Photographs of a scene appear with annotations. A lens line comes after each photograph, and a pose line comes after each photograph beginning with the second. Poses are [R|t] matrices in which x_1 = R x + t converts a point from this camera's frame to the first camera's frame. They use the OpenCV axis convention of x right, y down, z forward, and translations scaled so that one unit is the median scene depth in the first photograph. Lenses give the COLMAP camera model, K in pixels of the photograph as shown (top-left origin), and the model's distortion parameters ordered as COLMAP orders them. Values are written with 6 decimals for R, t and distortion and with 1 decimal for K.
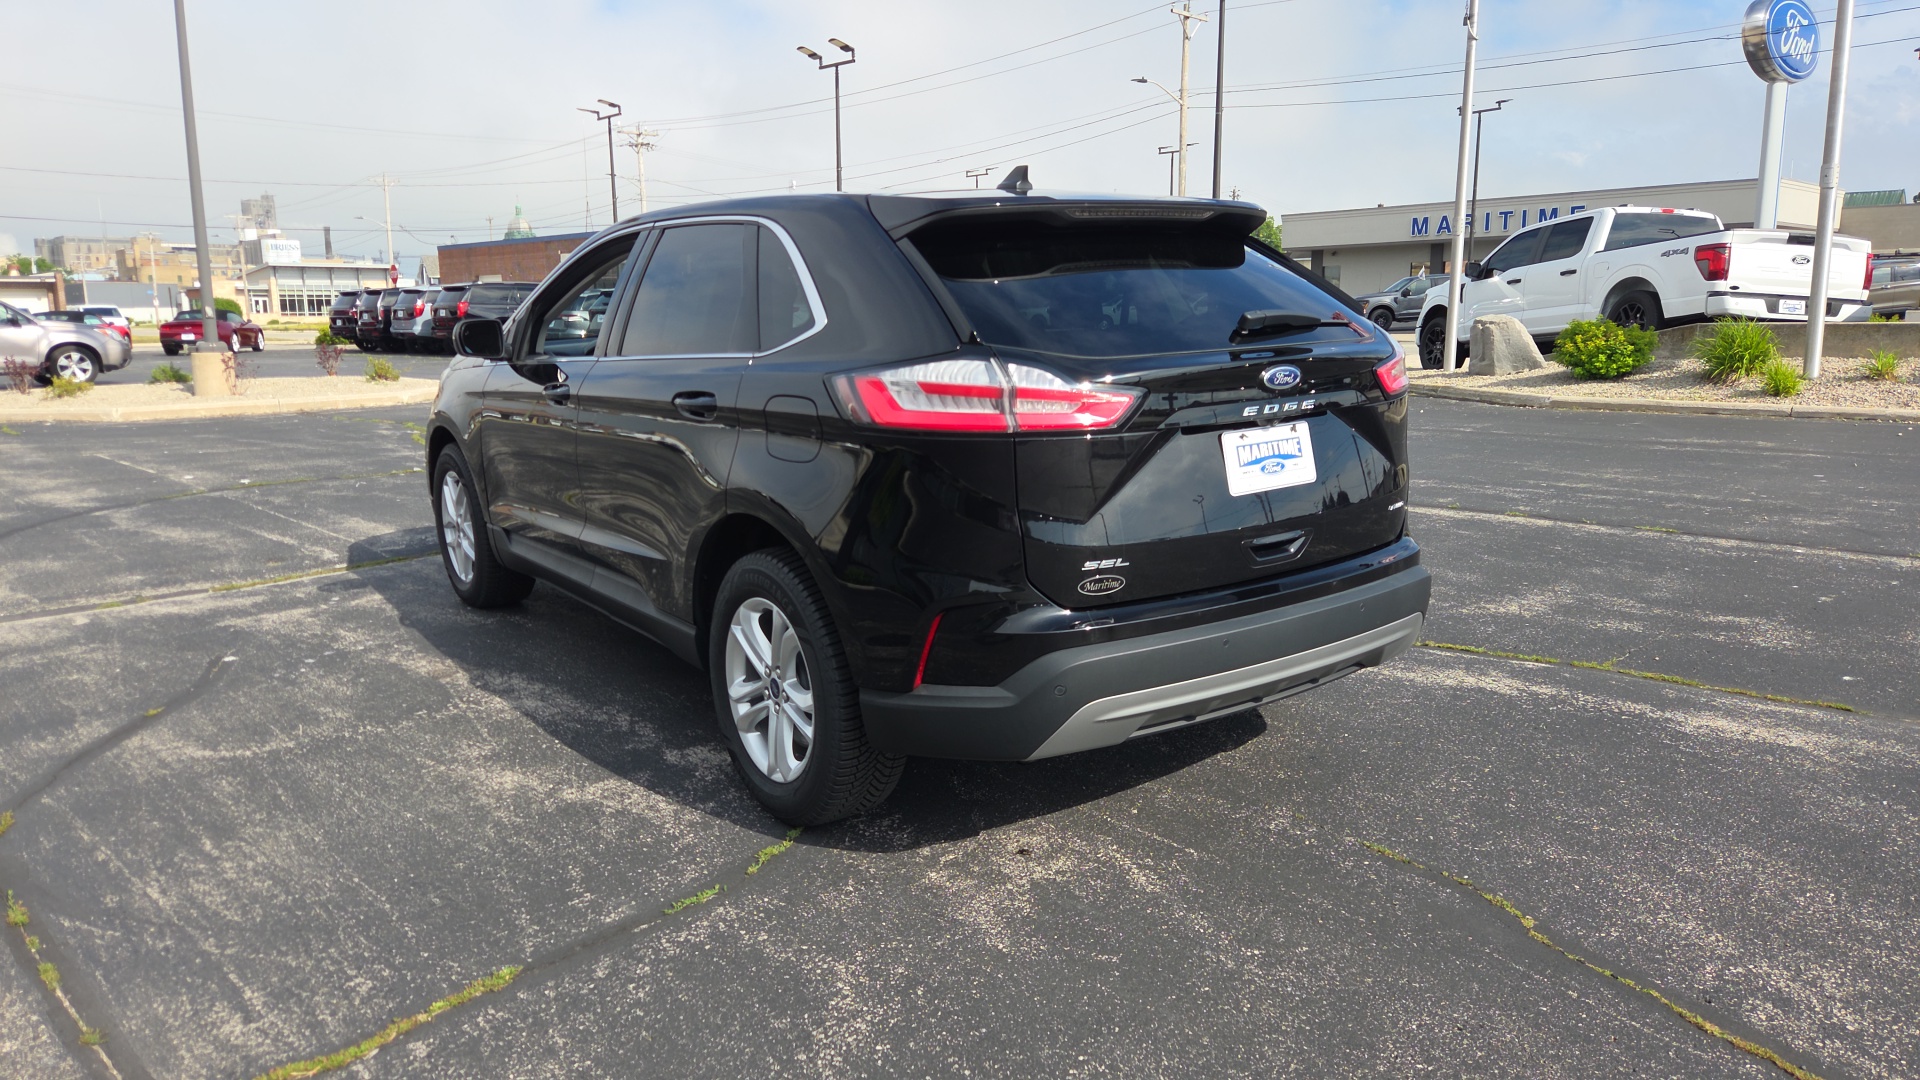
lens RADIAL K [[1276.8, 0, 961.1], [0, 1276.8, 528.0], [0, 0, 1]] dist [0.077930, -0.066534]
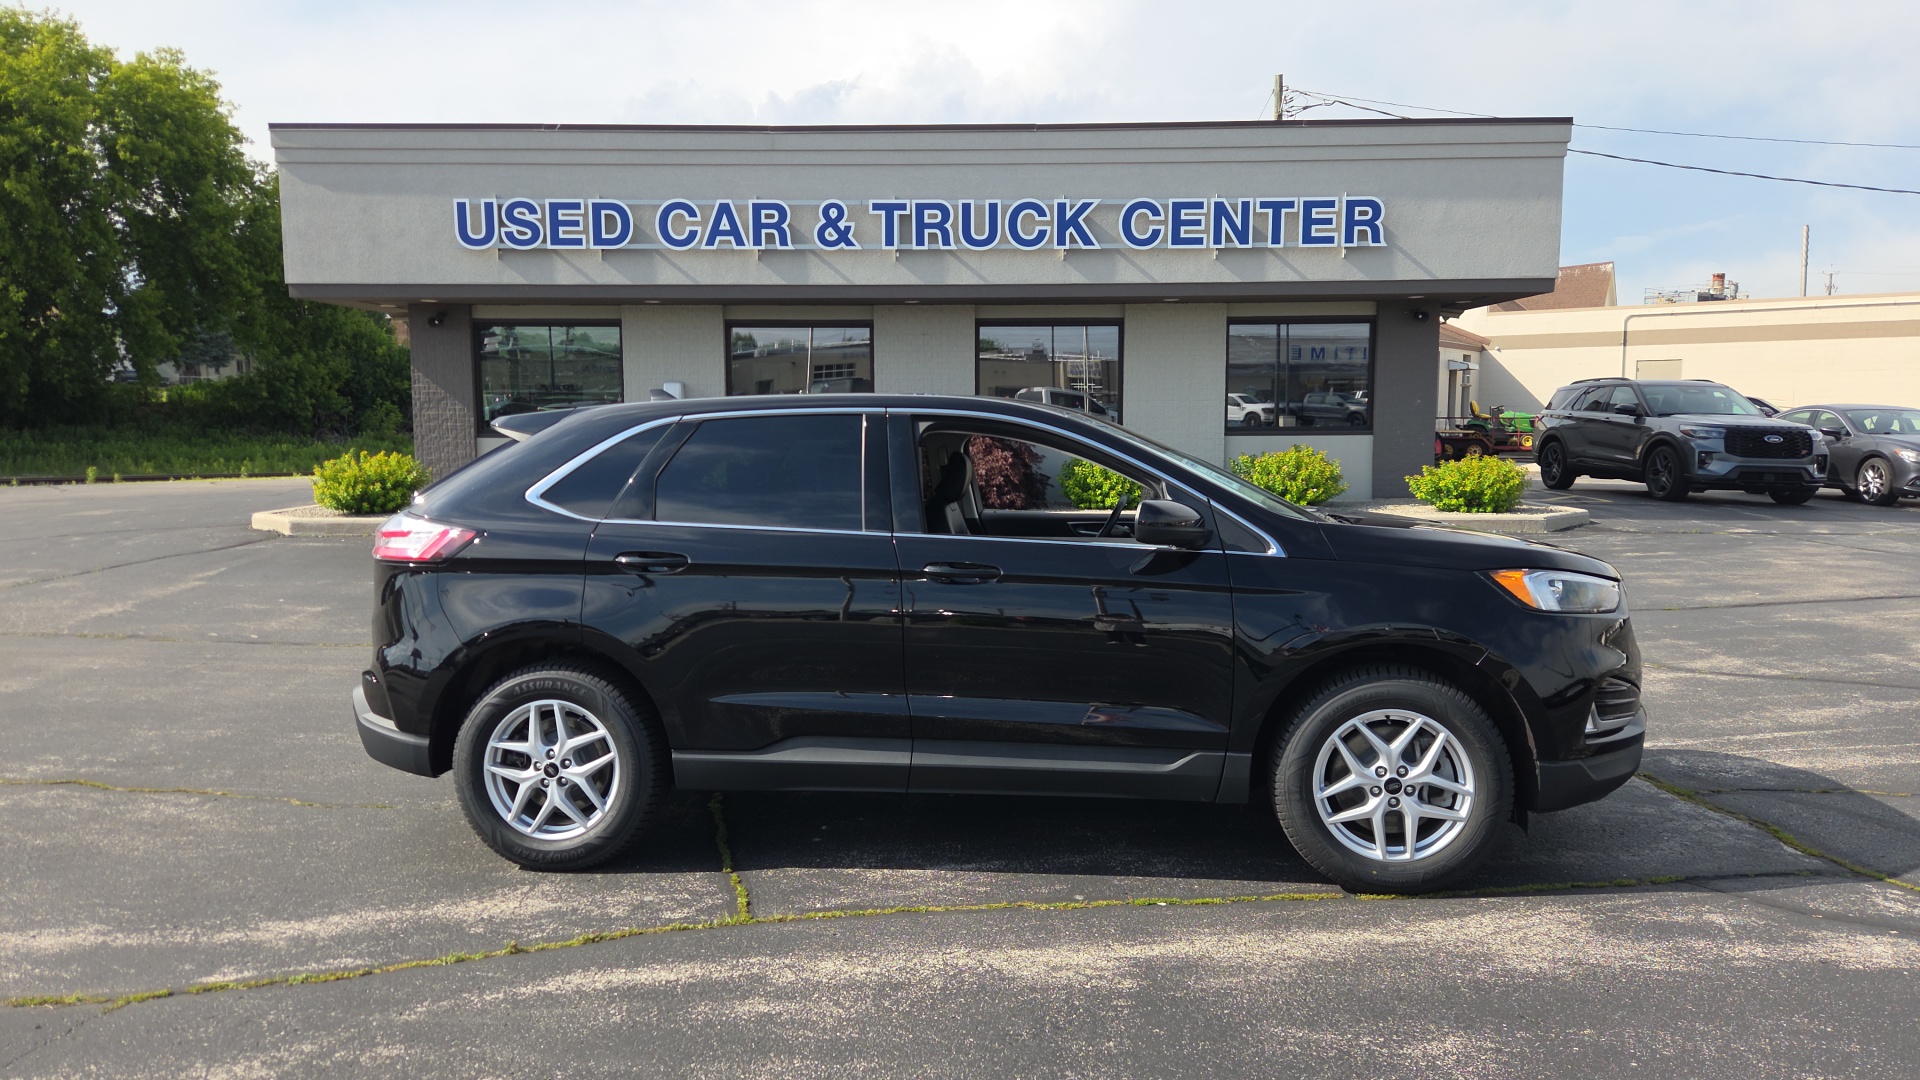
lens RADIAL K [[1276.8, 0, 961.1], [0, 1276.8, 528.0], [0, 0, 1]] dist [0.077930, -0.066534]
pose [[-0.693395, 0.074267, -0.716721, 0.963069], [-0.109904, 0.972135, 0.207060, -0.526589], [0.712127, 0.222345, -0.665911, 2.529760]]
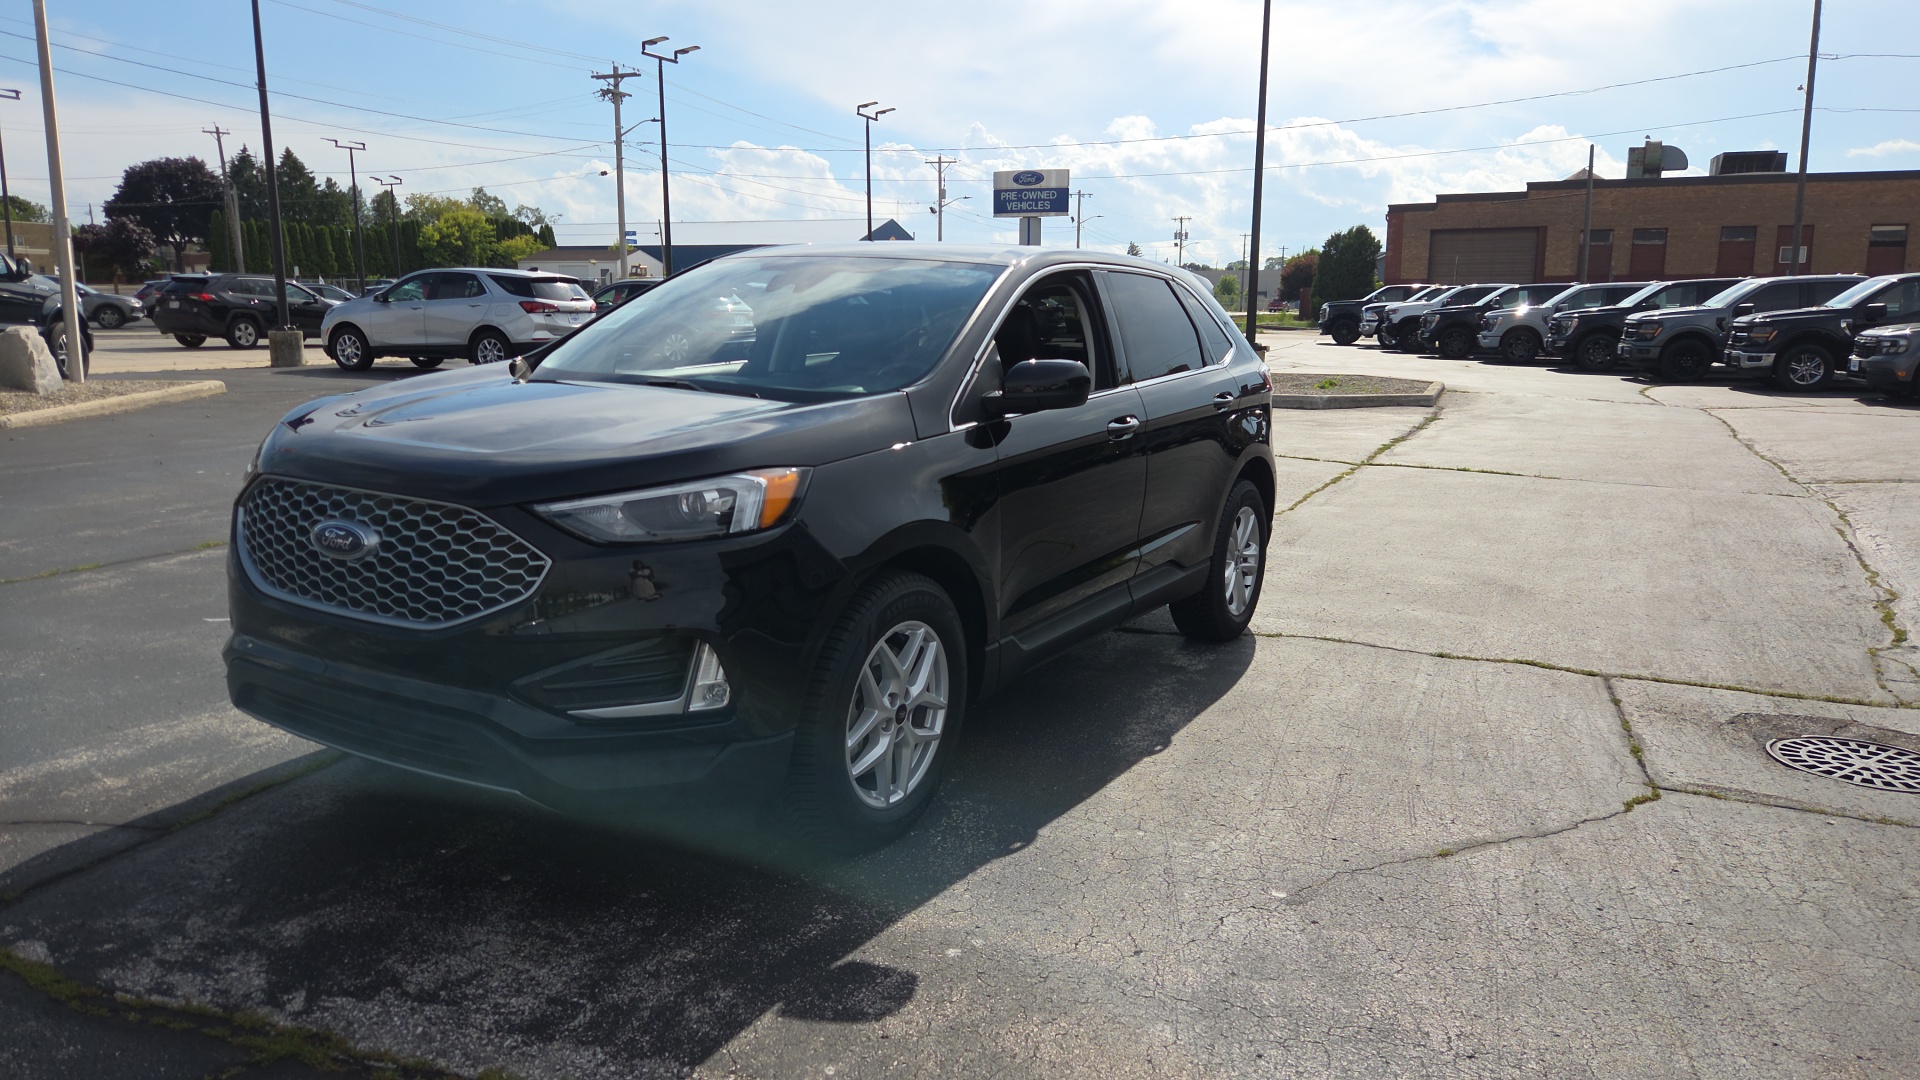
lens RADIAL K [[1276.8, 0, 961.1], [0, 1276.8, 528.0], [0, 0, 1]] dist [0.077930, -0.066534]
pose [[-0.400584, -0.147555, 0.904301, -1.586678], [0.147175, 0.963771, 0.222454, -0.361231], [-0.904363, 0.222202, -0.364355, 2.014911]]
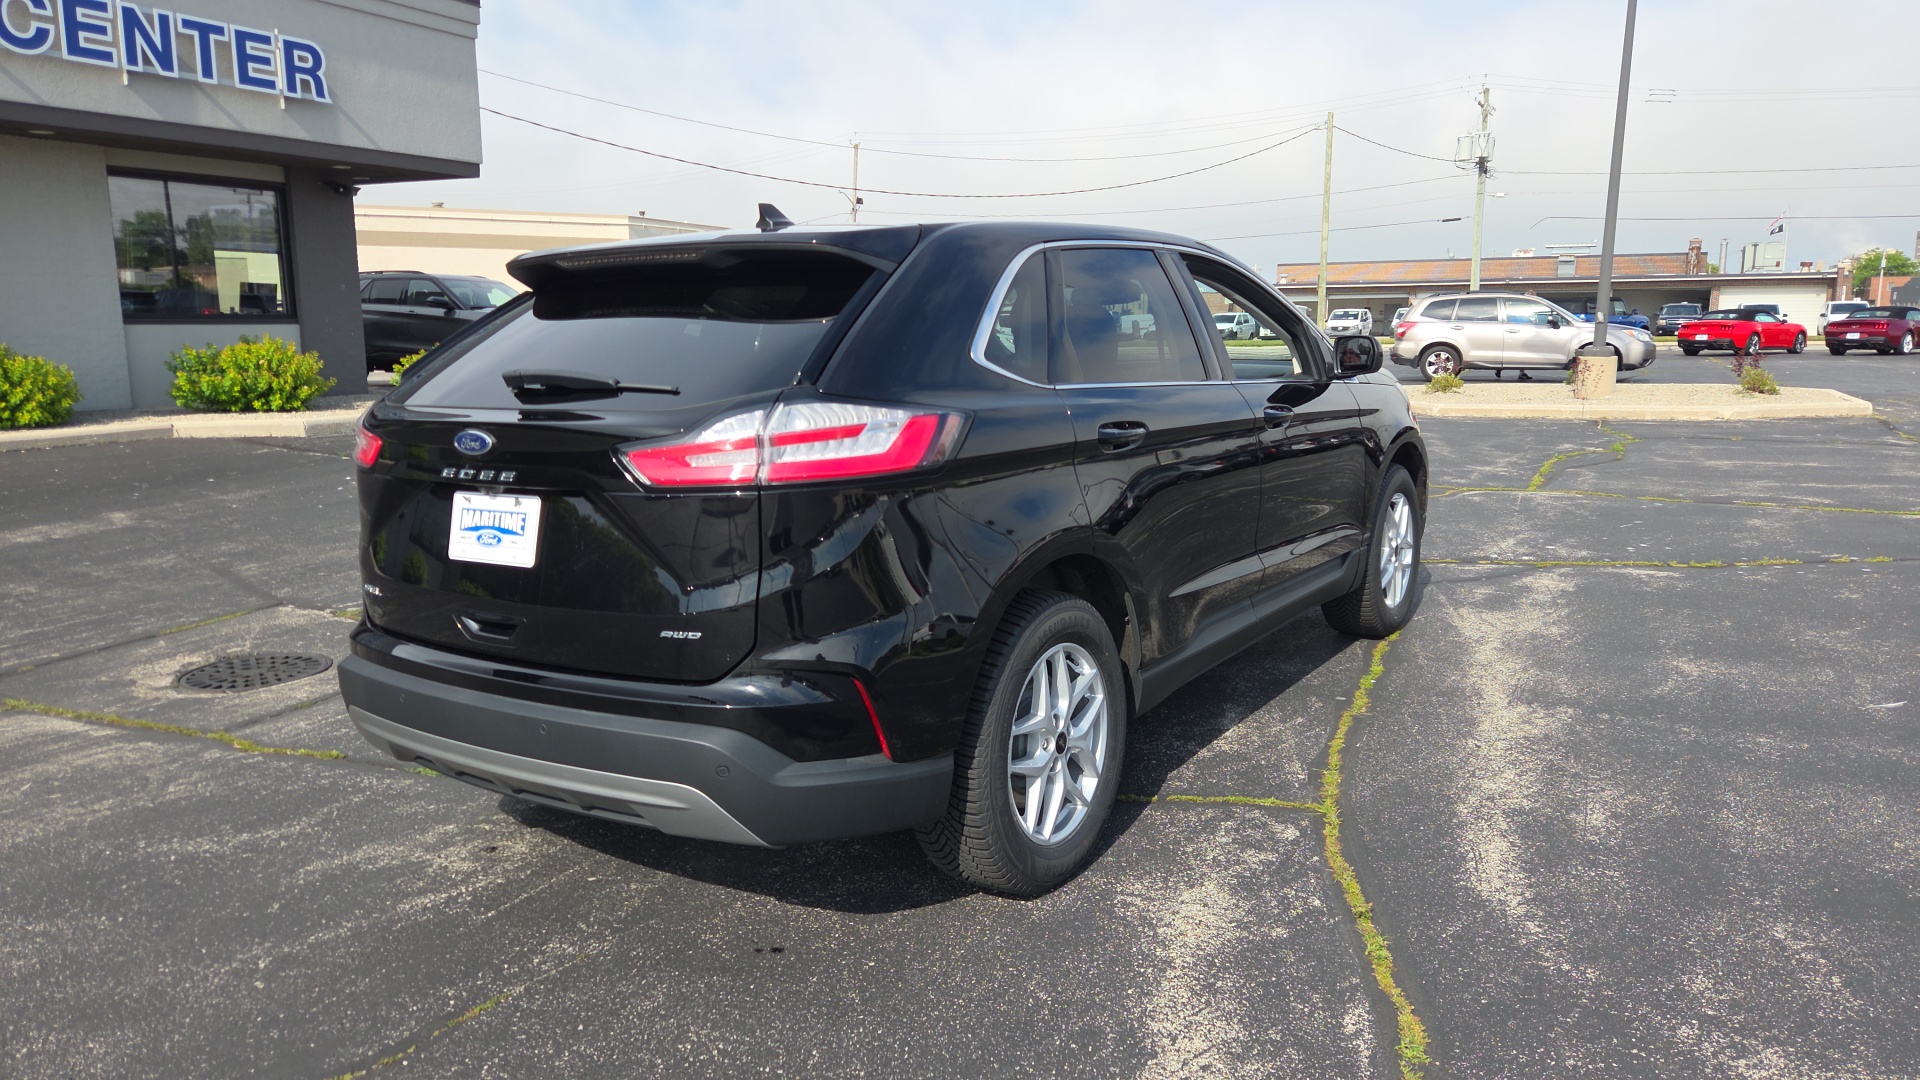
lens RADIAL K [[1276.8, 0, 961.1], [0, 1276.8, 528.0], [0, 0, 1]] dist [0.077930, -0.066534]
pose [[0.333901, 0.159870, -0.928952, 1.145051], [-0.155365, 0.981368, 0.113047, -0.200176], [0.929716, 0.106580, 0.352518, 0.937291]]
